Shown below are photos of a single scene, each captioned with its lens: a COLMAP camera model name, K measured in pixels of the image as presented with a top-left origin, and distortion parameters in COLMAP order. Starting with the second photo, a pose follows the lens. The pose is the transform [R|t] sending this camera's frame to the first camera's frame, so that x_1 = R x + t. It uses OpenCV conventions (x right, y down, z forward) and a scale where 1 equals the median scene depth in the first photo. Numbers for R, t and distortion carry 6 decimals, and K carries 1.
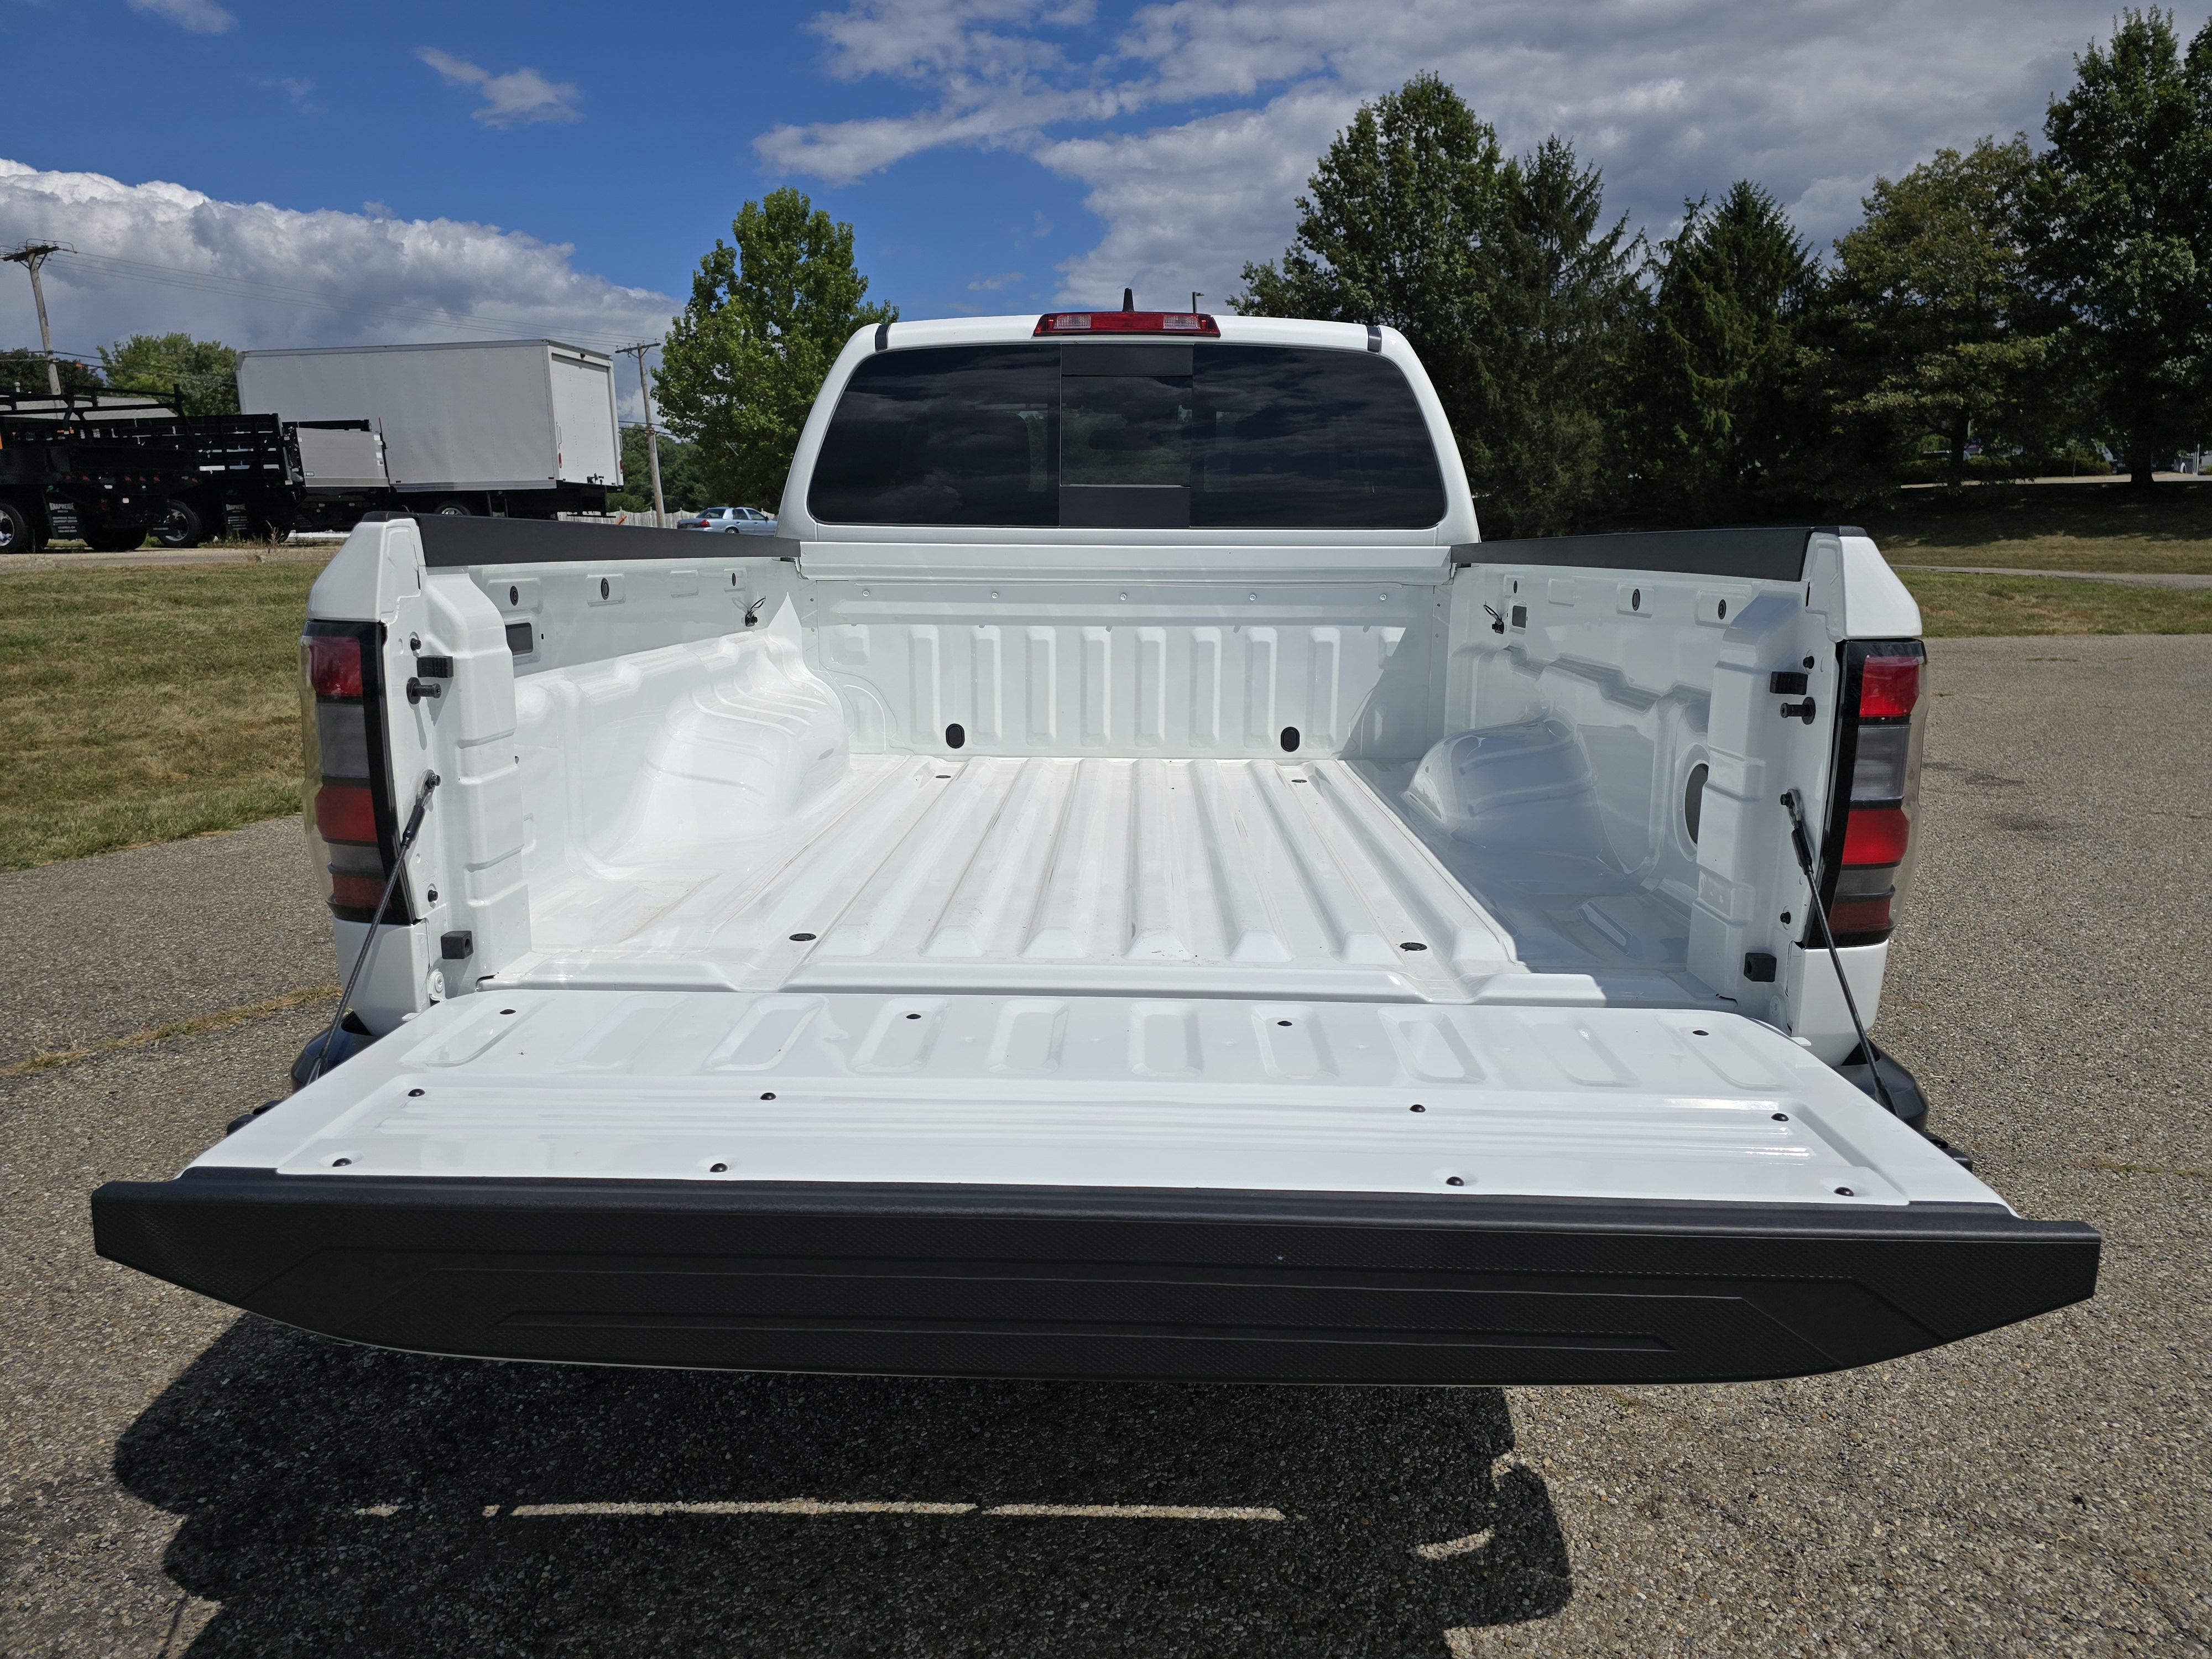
lens RADIAL K [[1562.3, 0, 1106.0], [0, 1562.3, 829.5], [0, 0, 1]] dist [-0.005749, -0.008066]
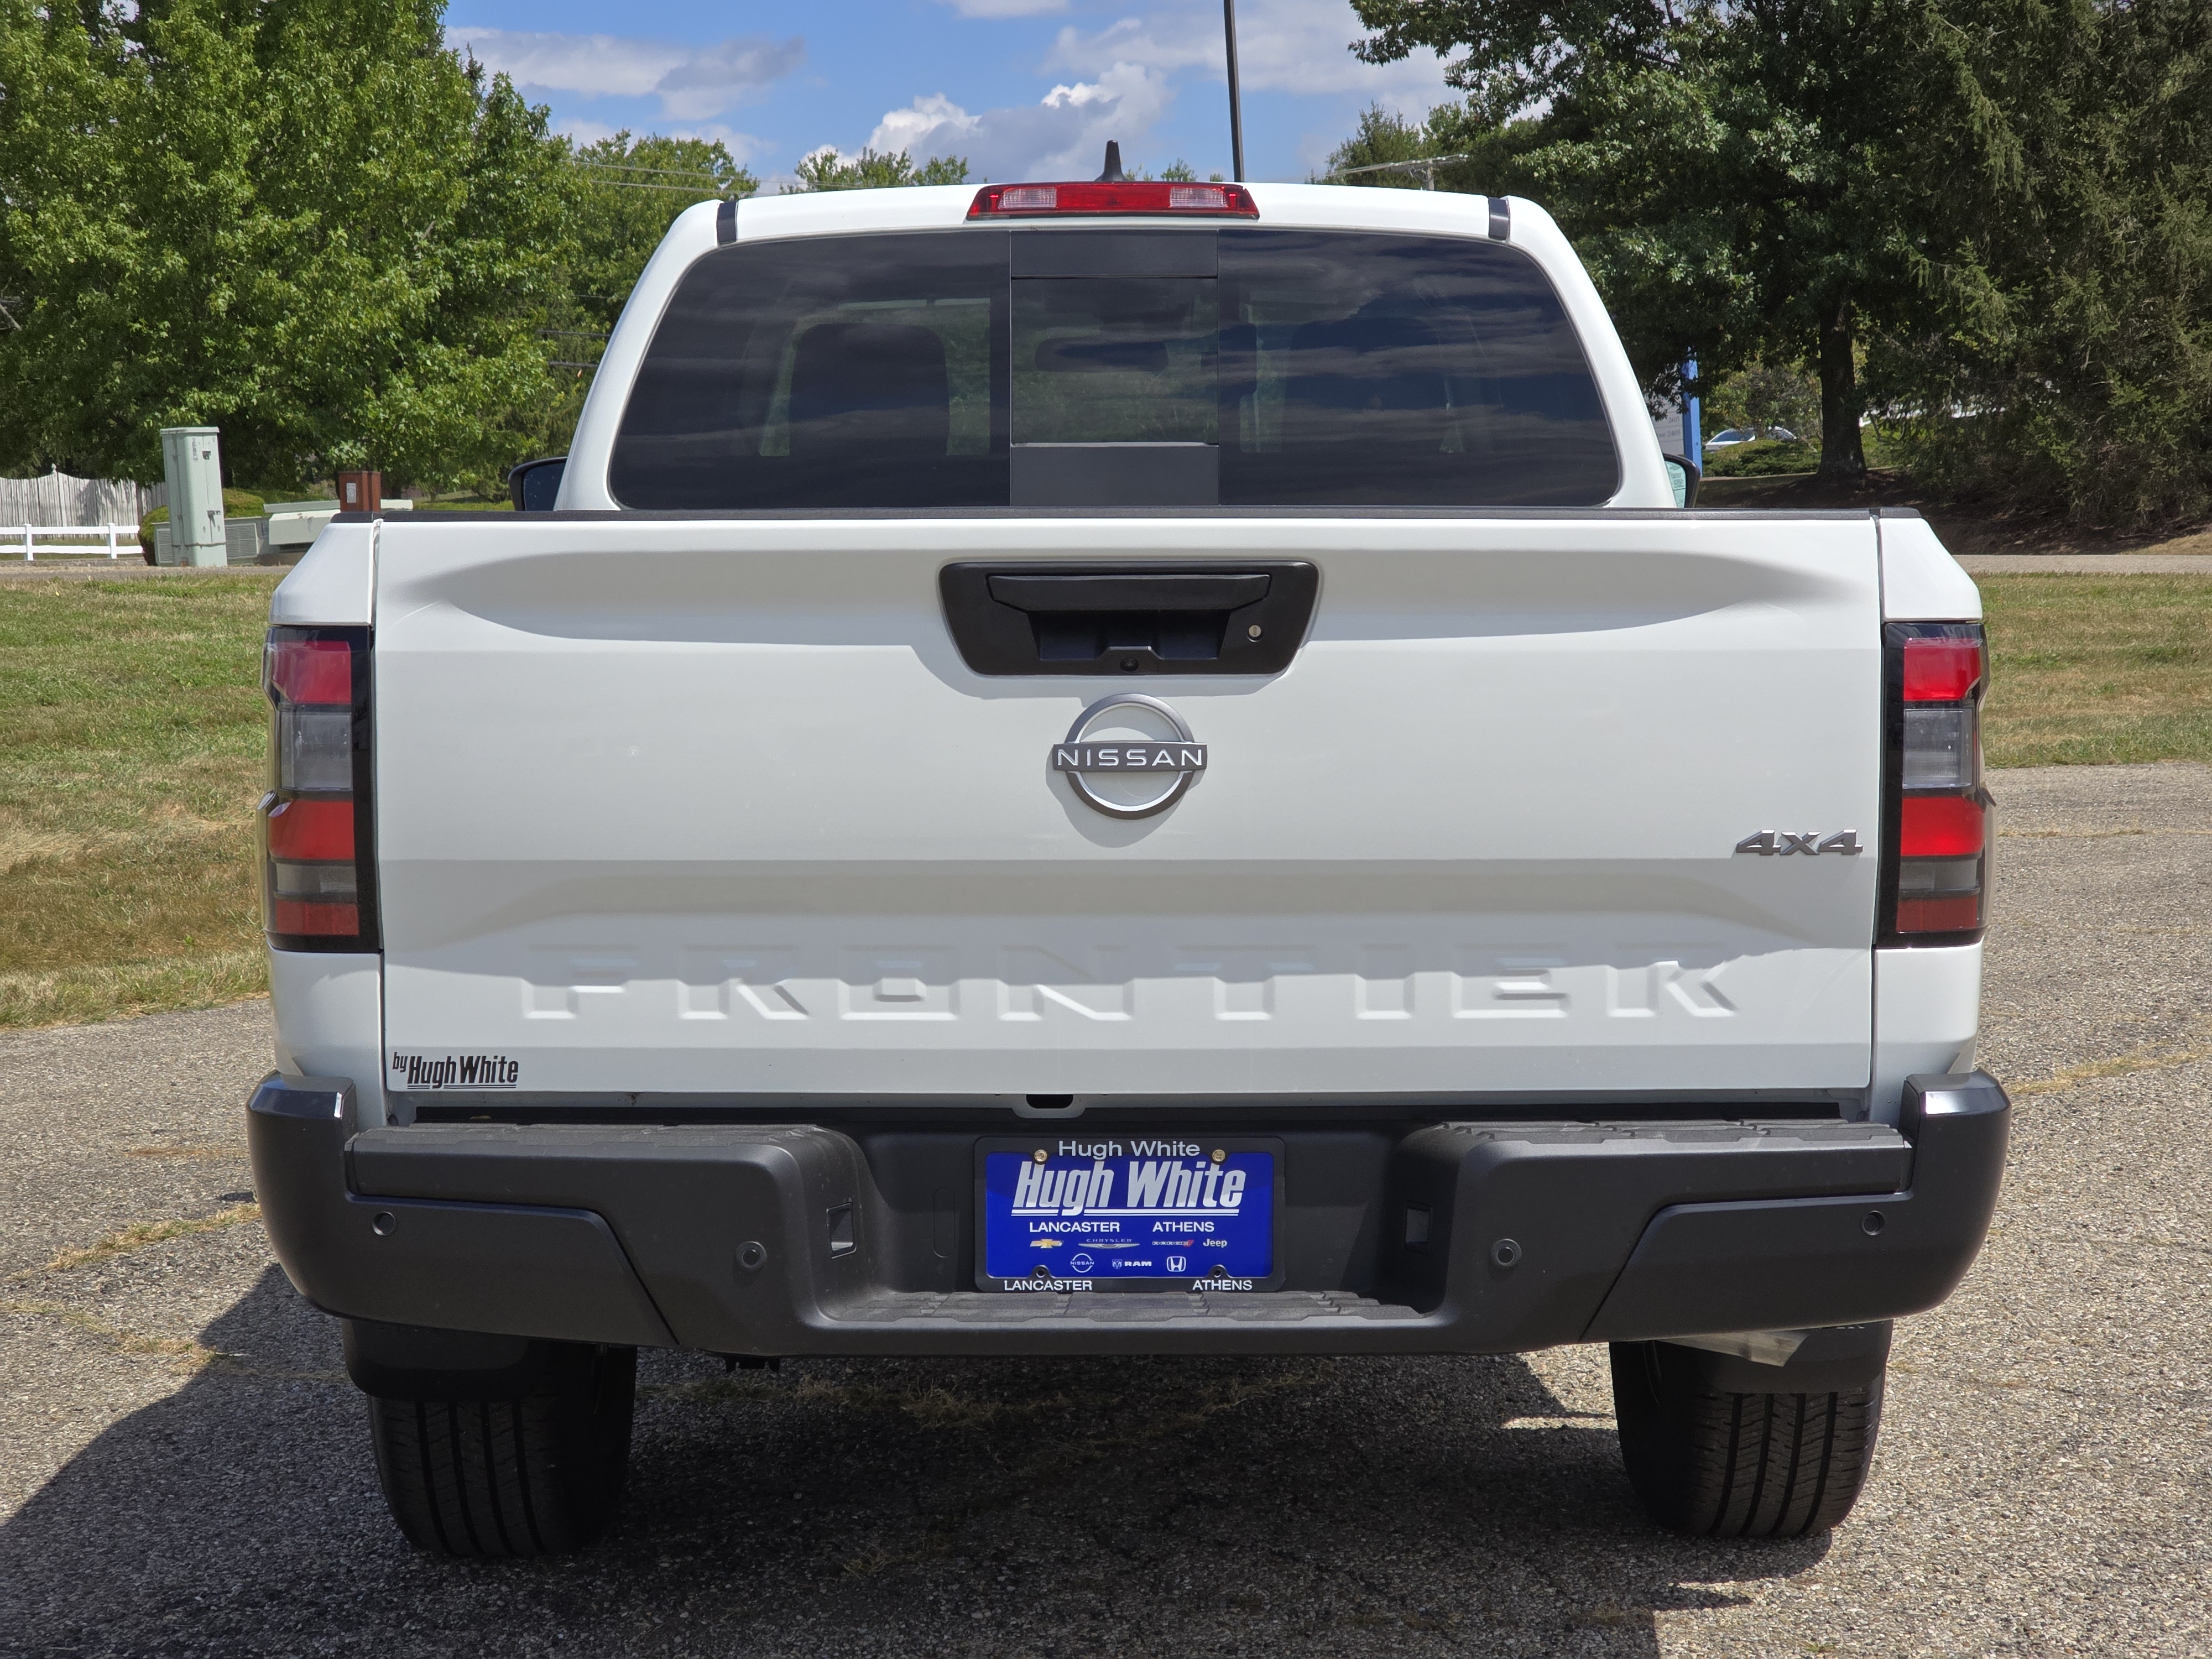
lens RADIAL K [[4449.7, 0, 1106.0], [0, 4449.7, 829.5], [0, 0, 1]] dist [0.026885, 0.121068]
pose [[0.999599, -0.016054, 0.023323, -0.035092], [0.018688, 0.992900, -0.117479, 0.142106], [-0.021272, 0.117867, 0.992801, -0.759623]]
